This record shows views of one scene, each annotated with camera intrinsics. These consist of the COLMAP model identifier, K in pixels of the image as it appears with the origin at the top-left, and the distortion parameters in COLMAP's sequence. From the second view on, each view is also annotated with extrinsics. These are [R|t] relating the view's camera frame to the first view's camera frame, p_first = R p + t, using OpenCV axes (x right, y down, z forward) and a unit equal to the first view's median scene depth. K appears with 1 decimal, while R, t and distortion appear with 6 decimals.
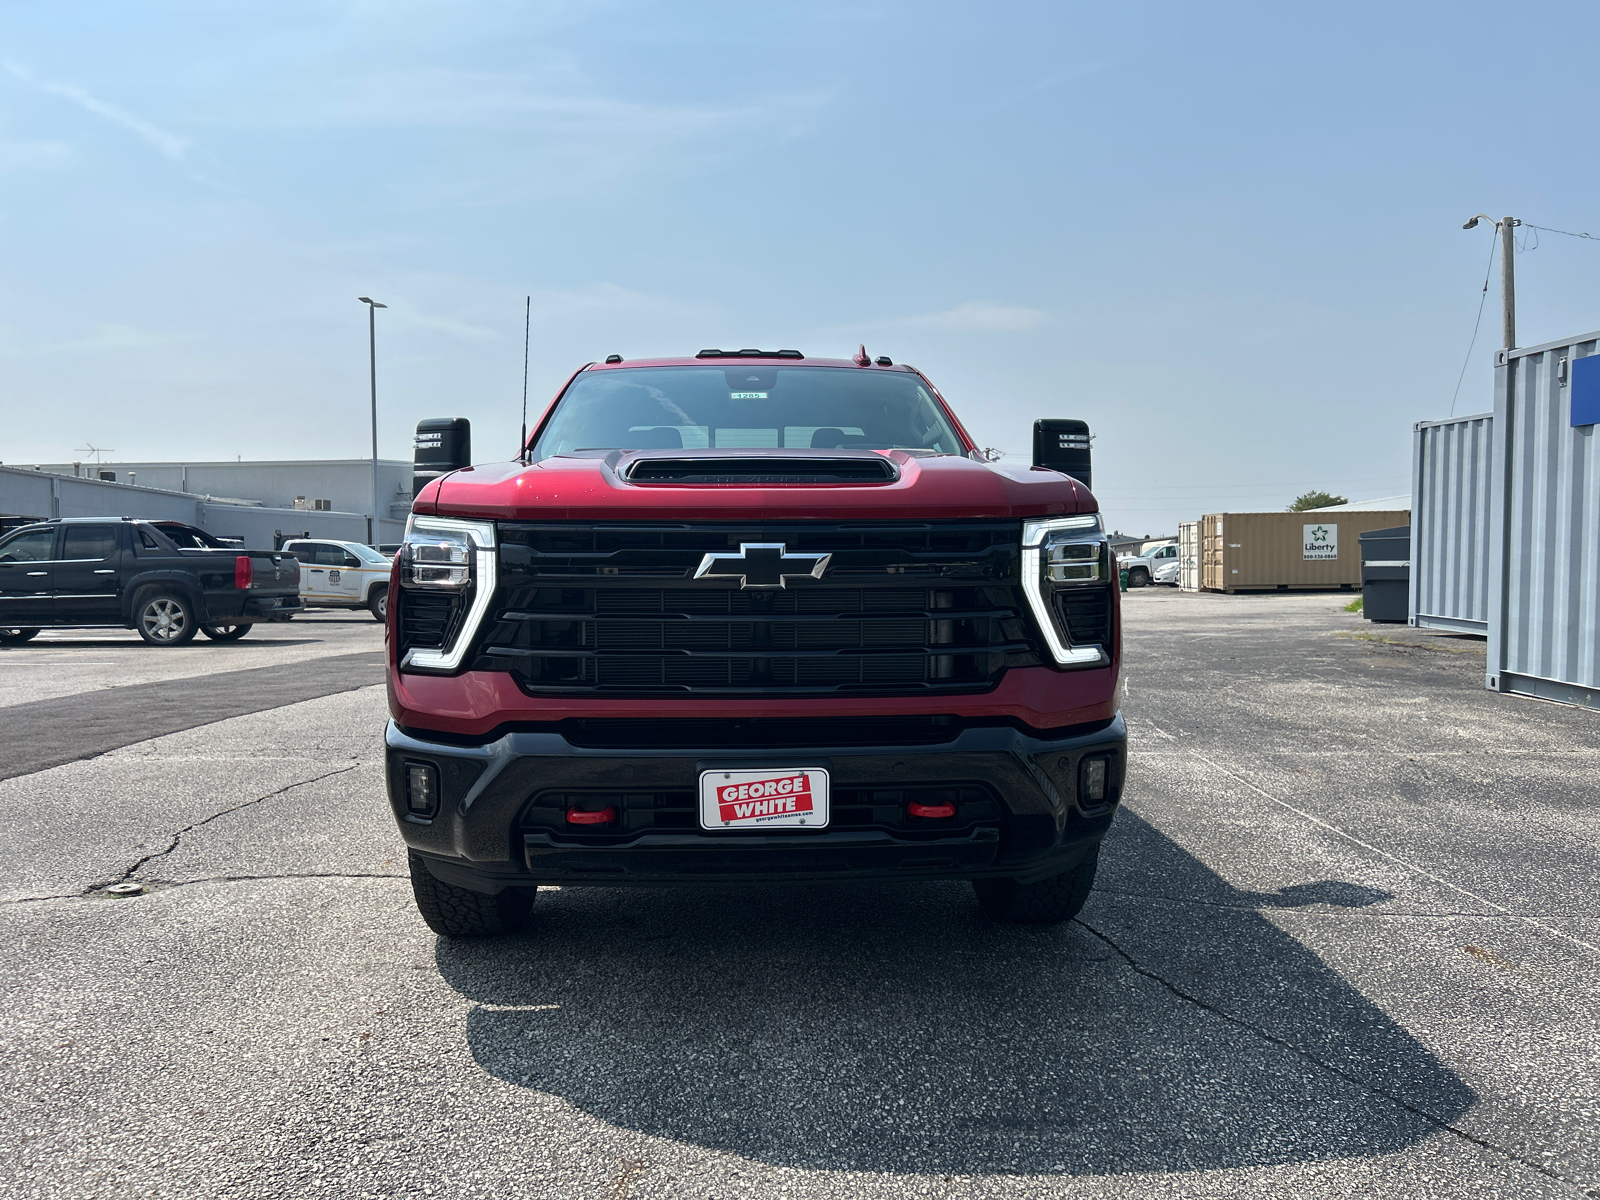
lens RADIAL K [[1226.1, 0, 788.2], [0, 1226.1, 533.4], [0, 0, 1]] dist [0.019116, -0.009558]
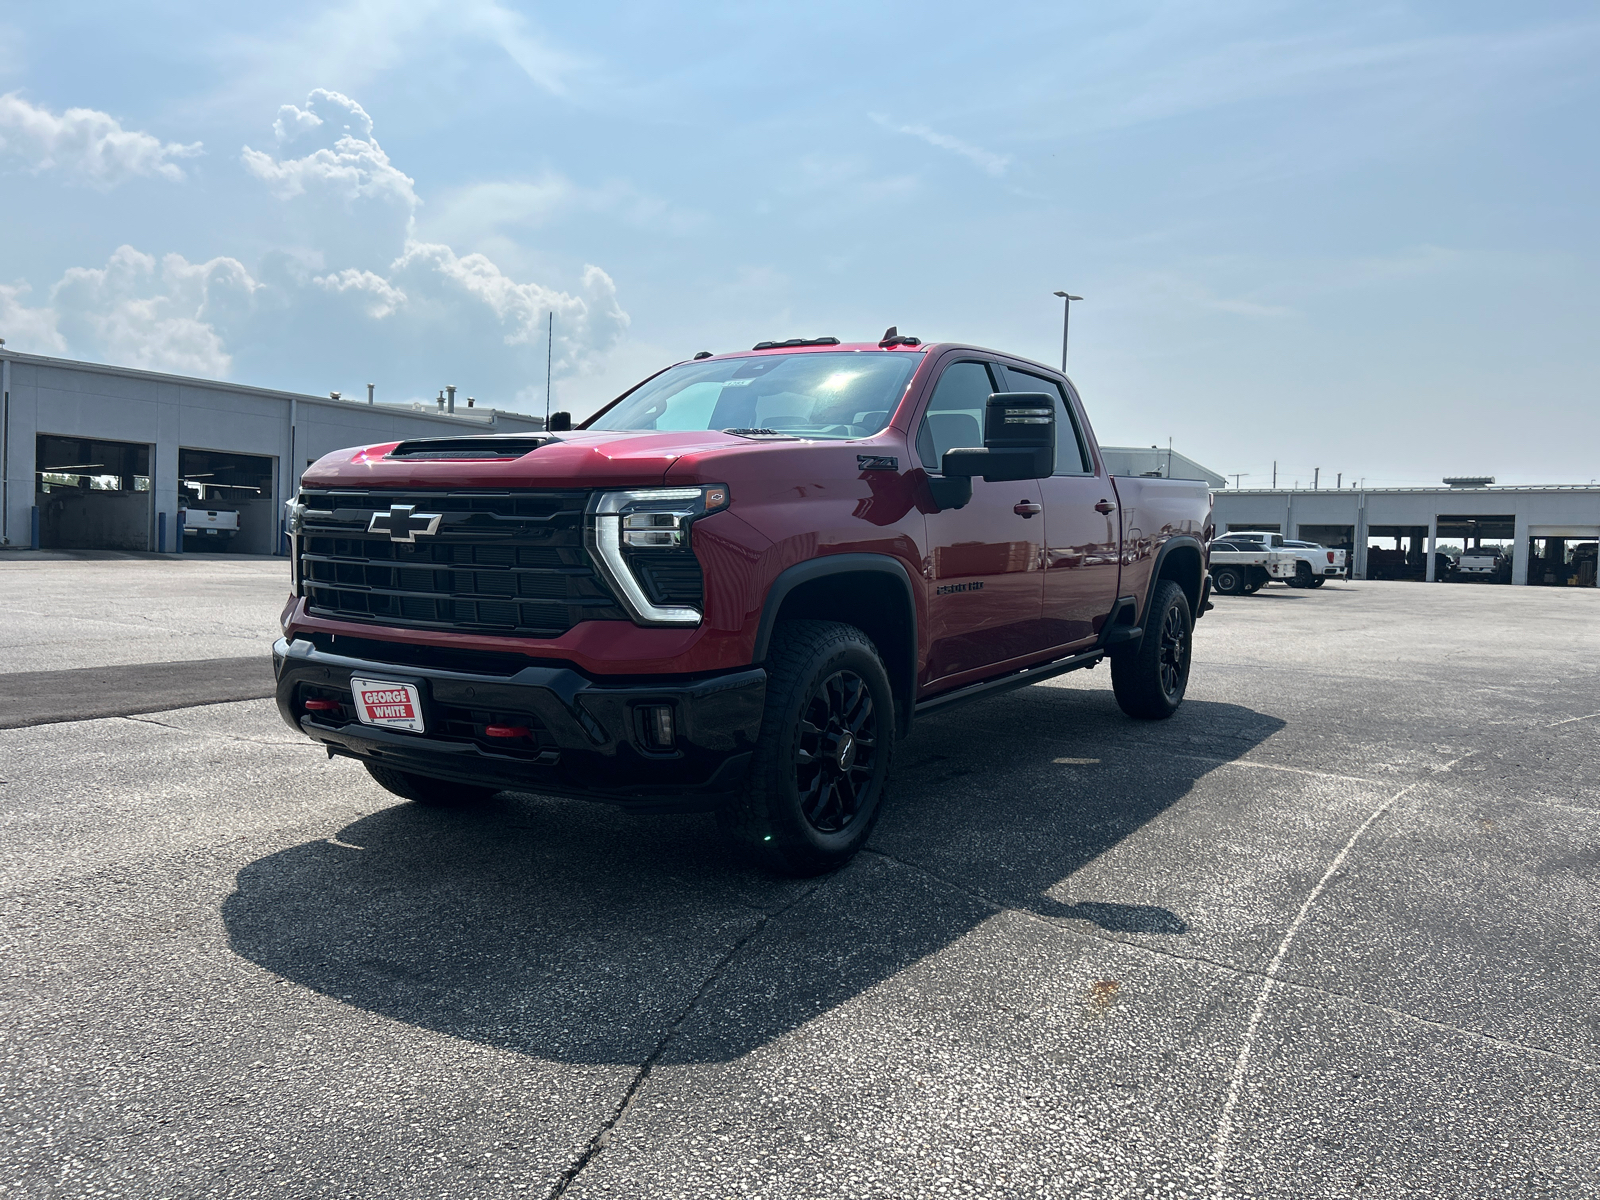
lens RADIAL K [[1217.5, 0, 802.6], [0, 1217.5, 581.5], [0, 0, 1]] dist [0.050733, -0.071370]
pose [[0.817293, 0.048670, -0.574163, 0.968022], [-0.021460, 0.998306, 0.054077, 0.008511], [0.575822, -0.031875, 0.816953, 0.188912]]
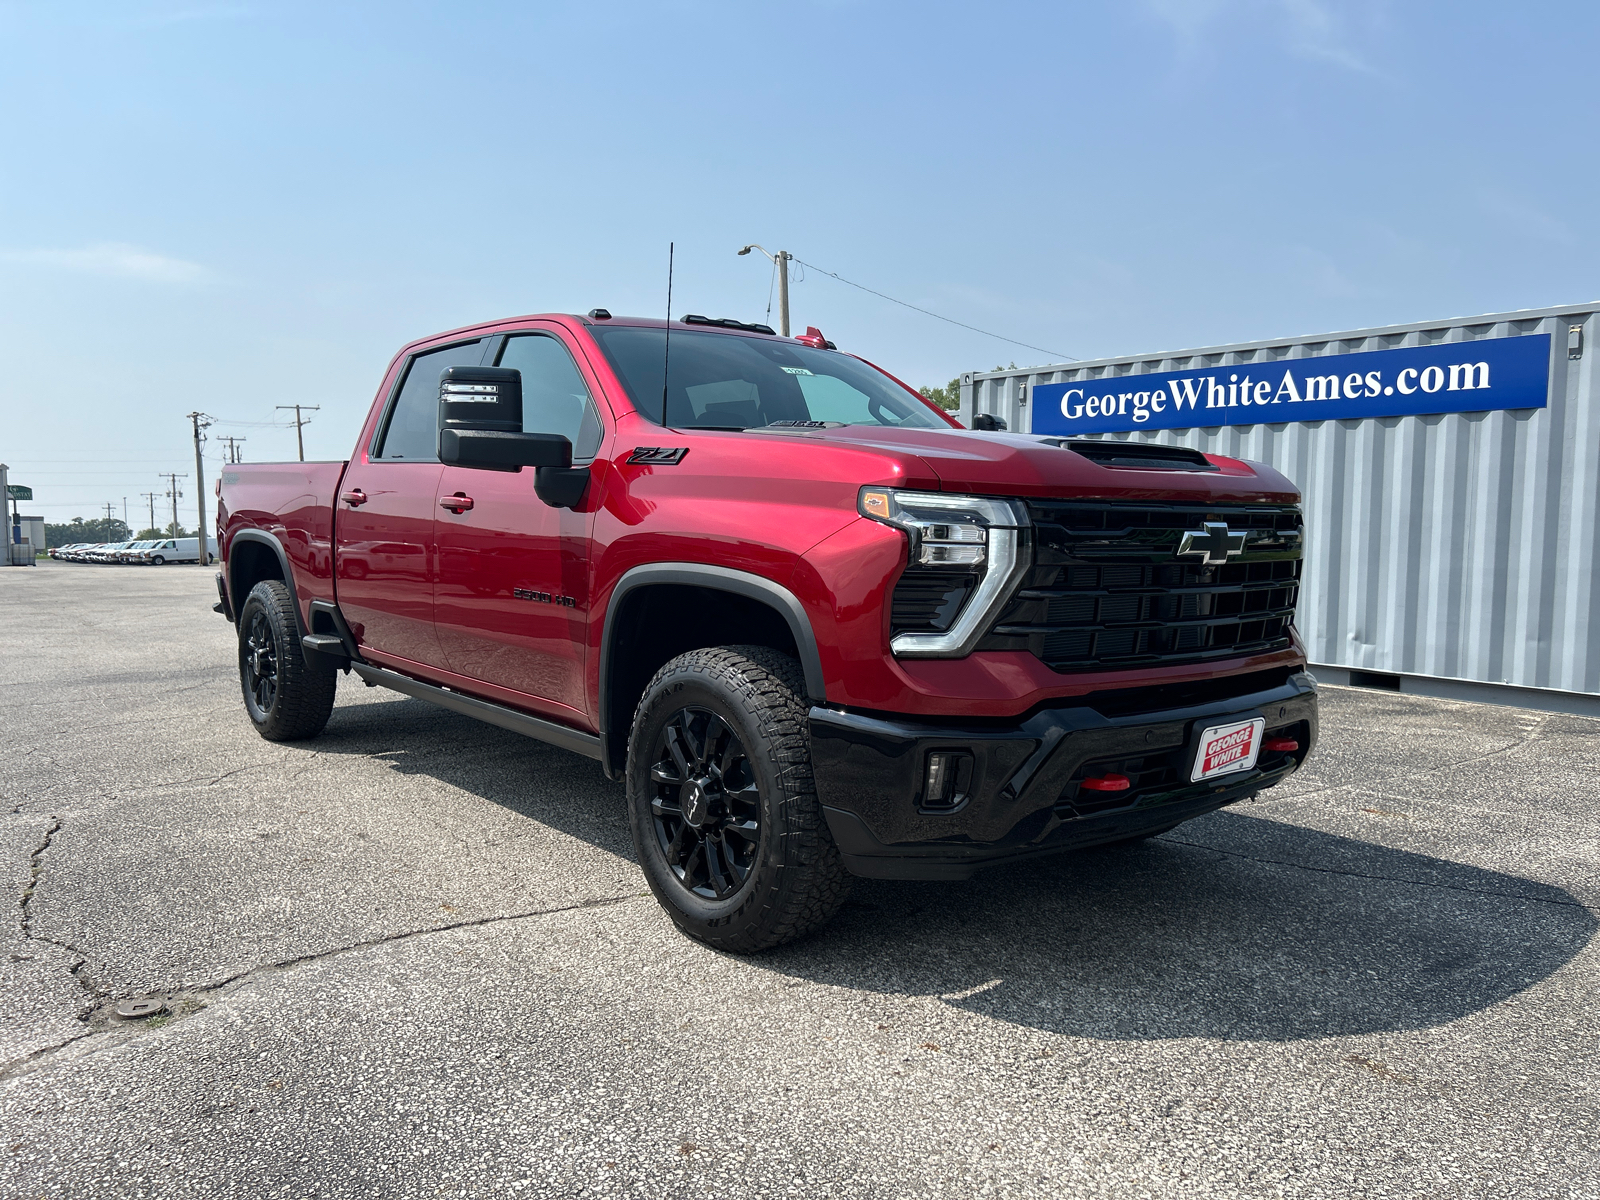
lens RADIAL K [[1218.7, 0, 800.0], [0, 1218.7, 600.0], [0, 0, 1]] dist [0.044696, -0.052454]
pose [[0.792098, -0.030663, 0.609623, -0.923534], [-0.011029, 0.997855, 0.064520, 0.009783], [-0.610294, -0.057830, 0.790061, 0.324827]]
